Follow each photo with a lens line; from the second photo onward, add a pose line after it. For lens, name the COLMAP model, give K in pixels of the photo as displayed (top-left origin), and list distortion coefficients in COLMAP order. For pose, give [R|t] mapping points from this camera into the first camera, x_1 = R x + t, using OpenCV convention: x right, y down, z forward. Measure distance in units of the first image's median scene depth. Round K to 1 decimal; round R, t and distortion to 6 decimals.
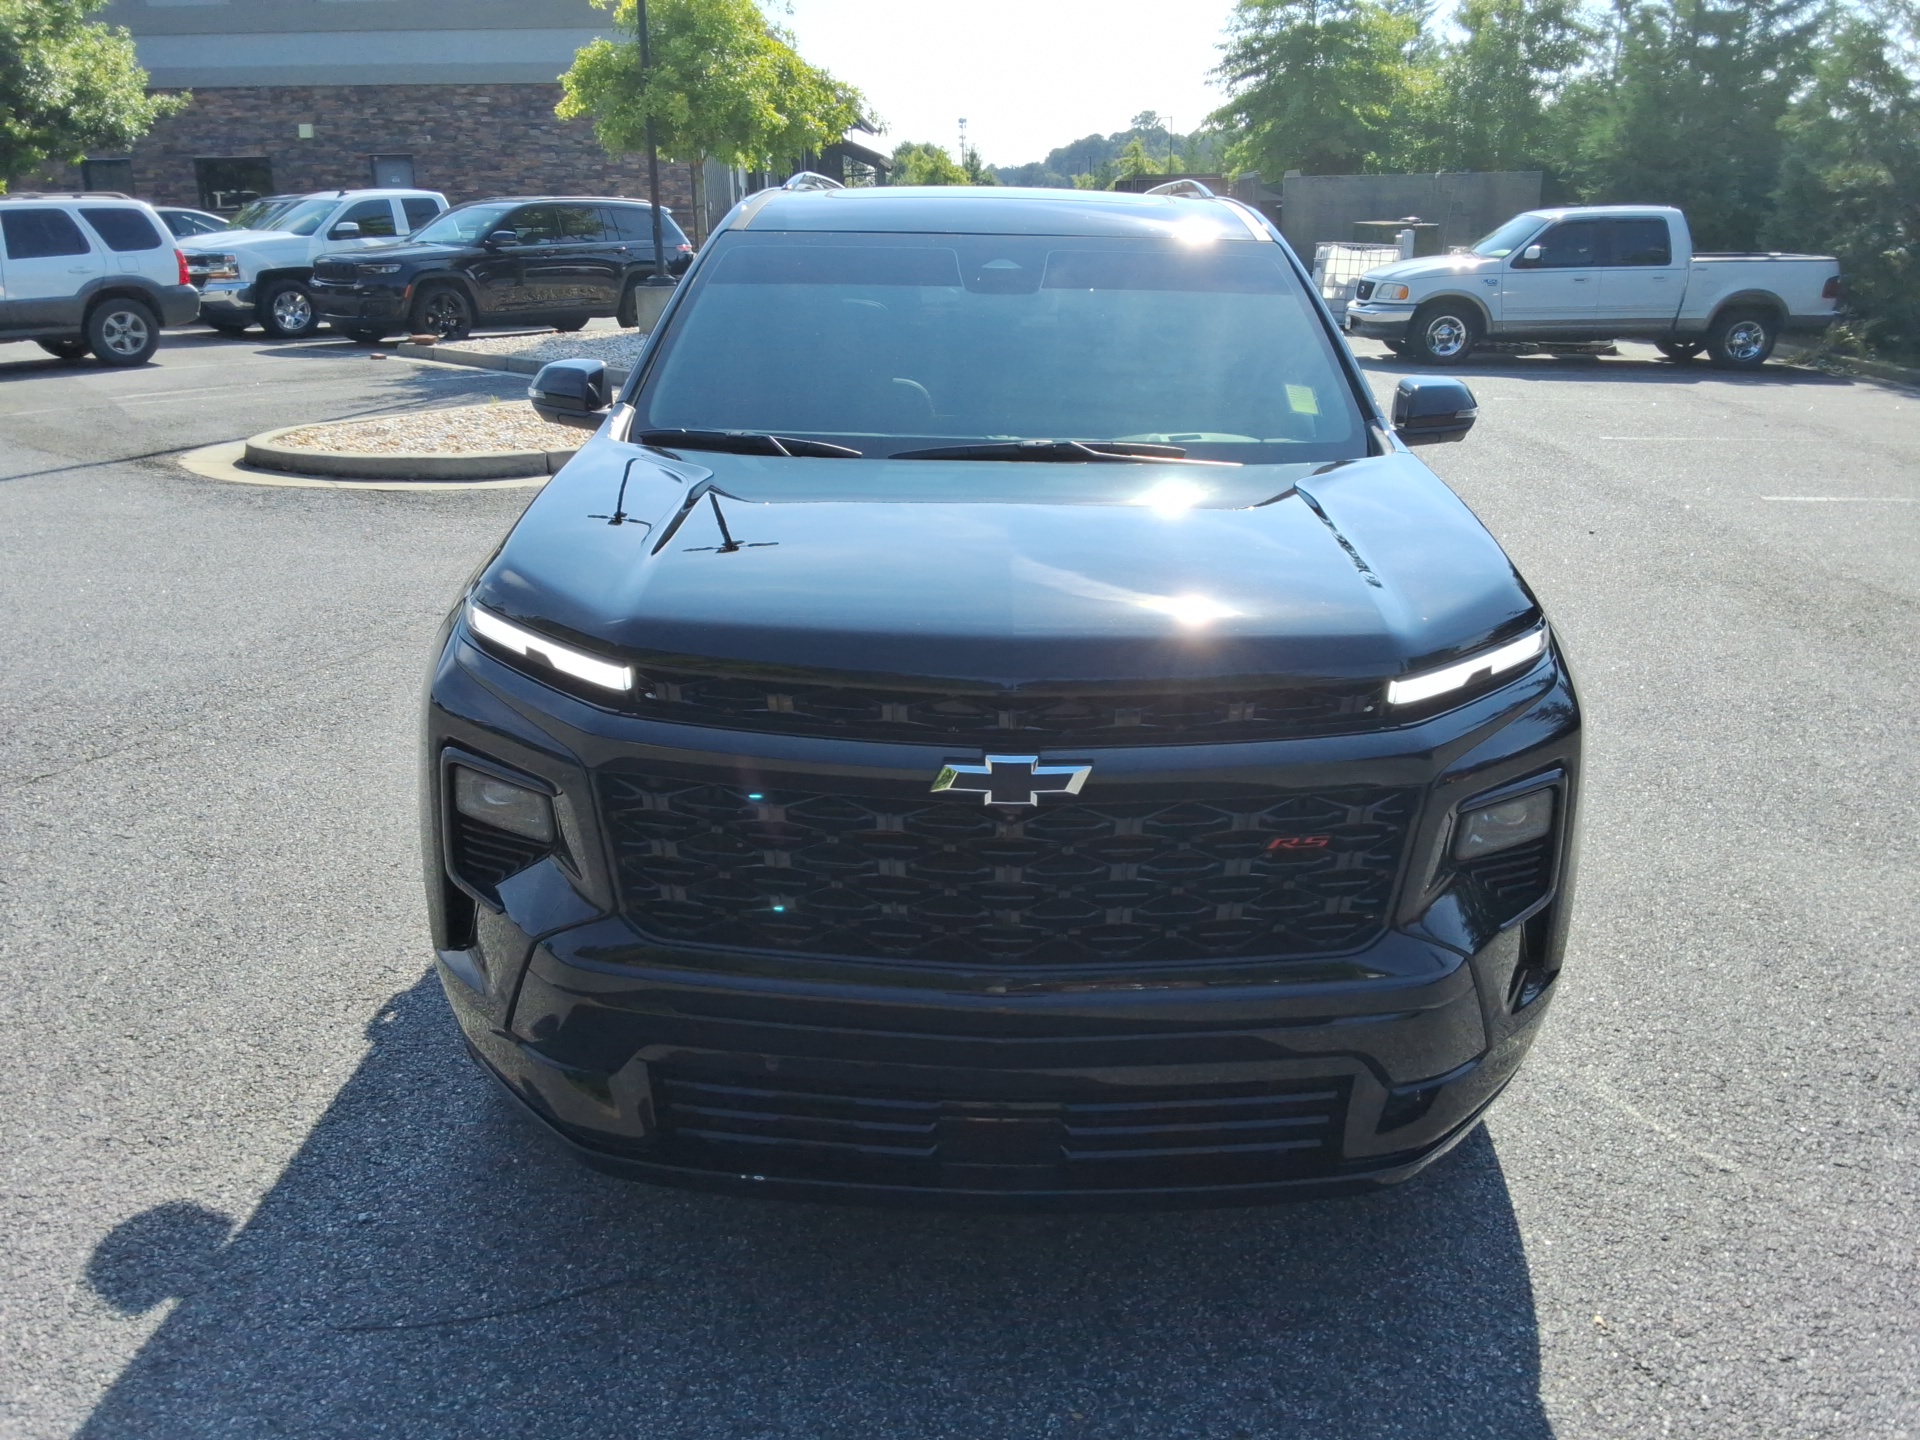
lens RADIAL K [[1545.3, 0, 958.5], [0, 1545.3, 715.3], [0, 0, 1]] dist [0.085281, -0.130551]
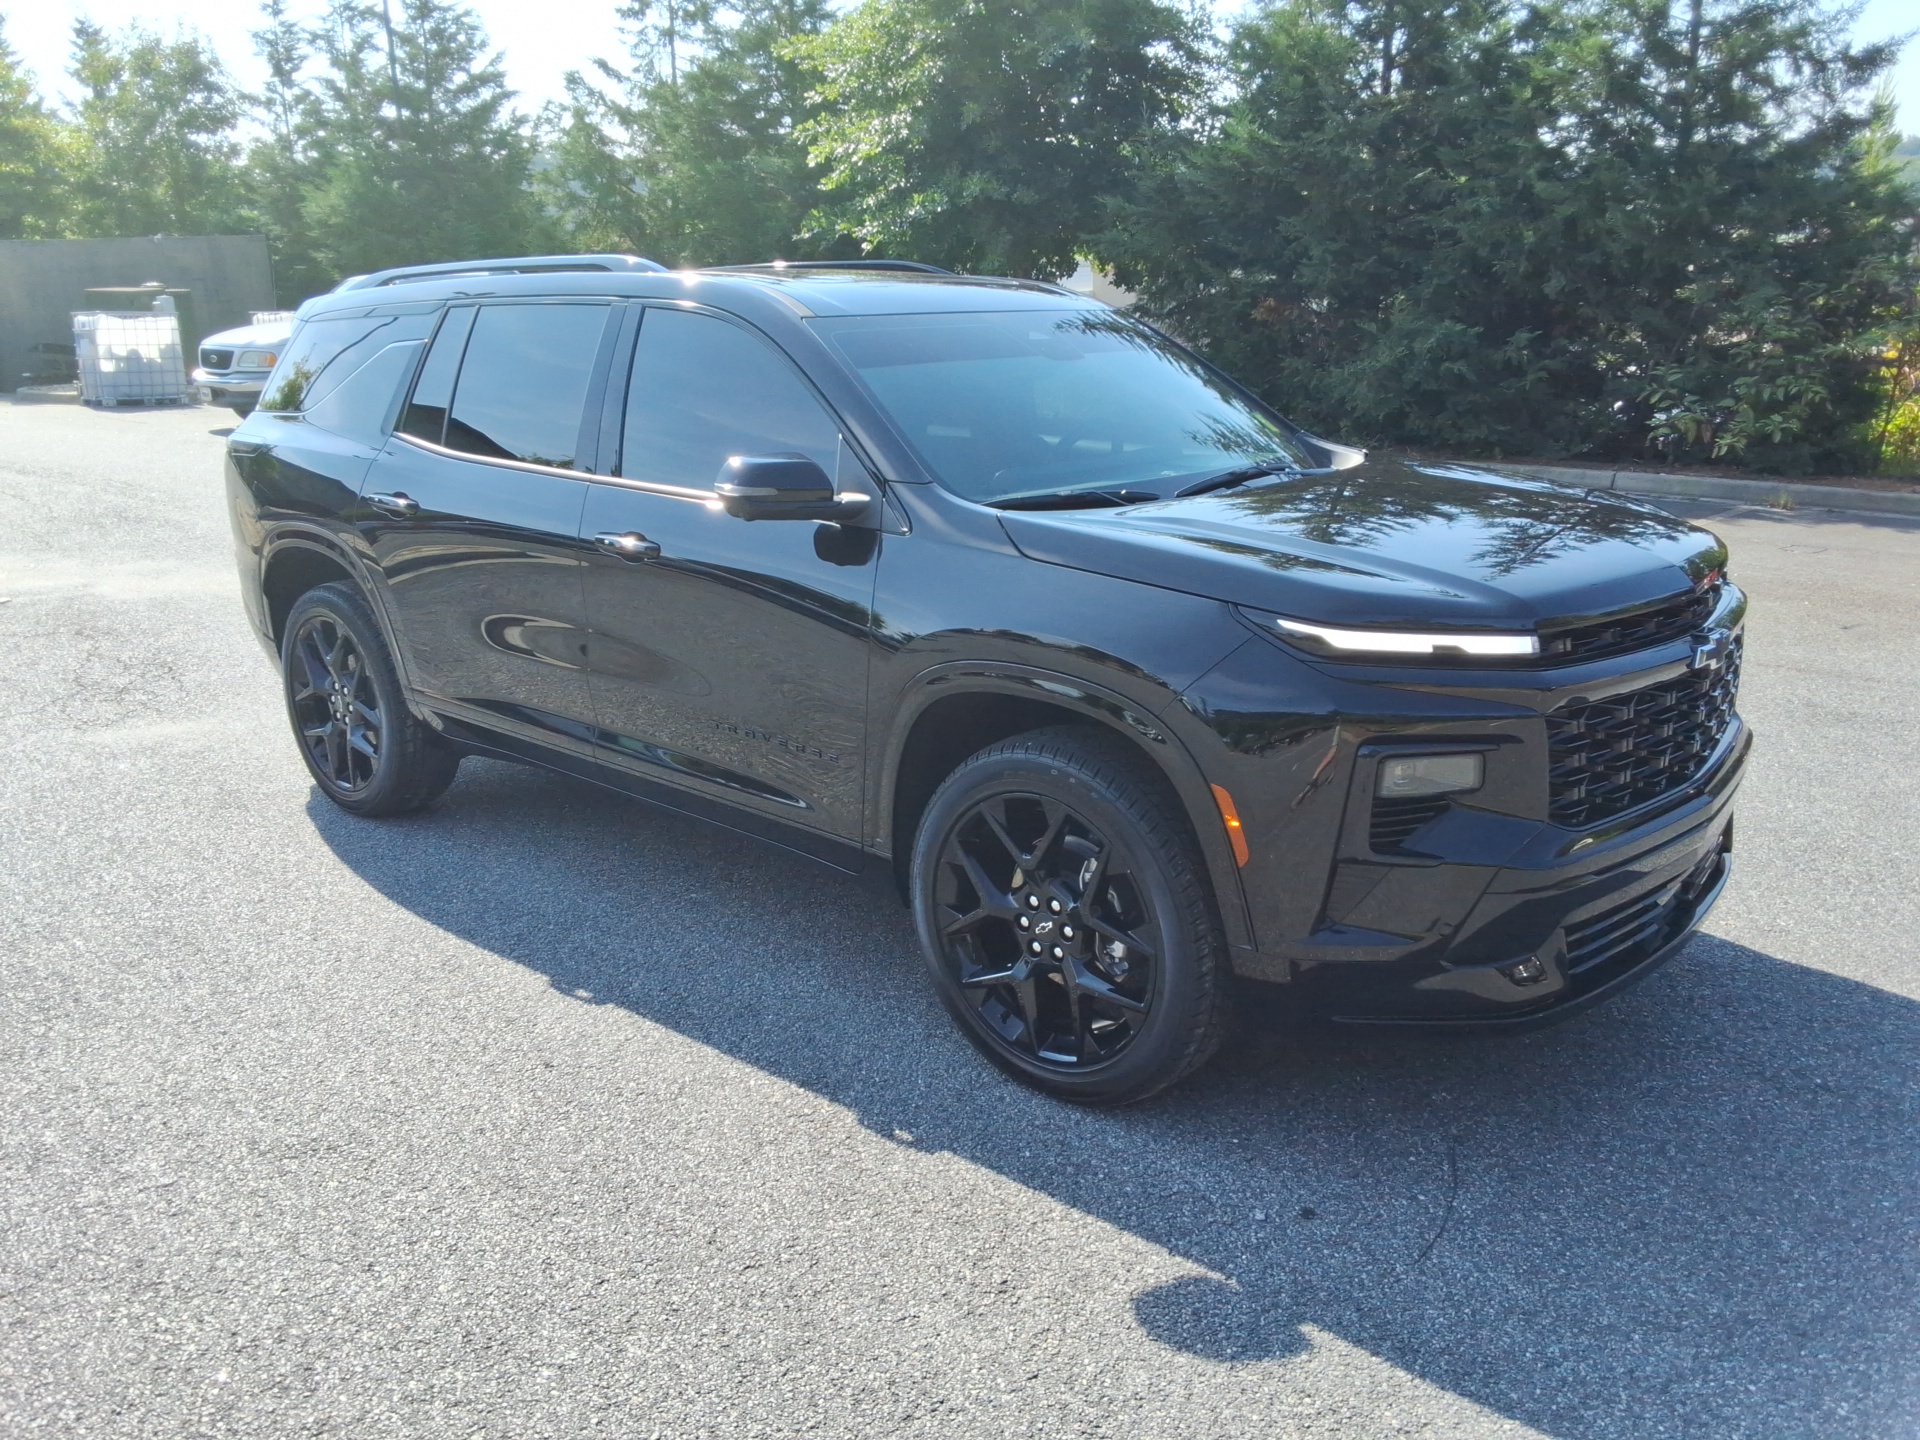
lens RADIAL K [[1529.5, 0, 973.1], [0, 1529.5, 685.9], [0, 0, 1]] dist [0.114596, -0.119113]
pose [[0.663547, -0.219032, 0.715353, -1.010987], [0.255058, 0.965129, 0.058923, -0.128203], [-0.703314, 0.143359, 0.696274, 0.275802]]
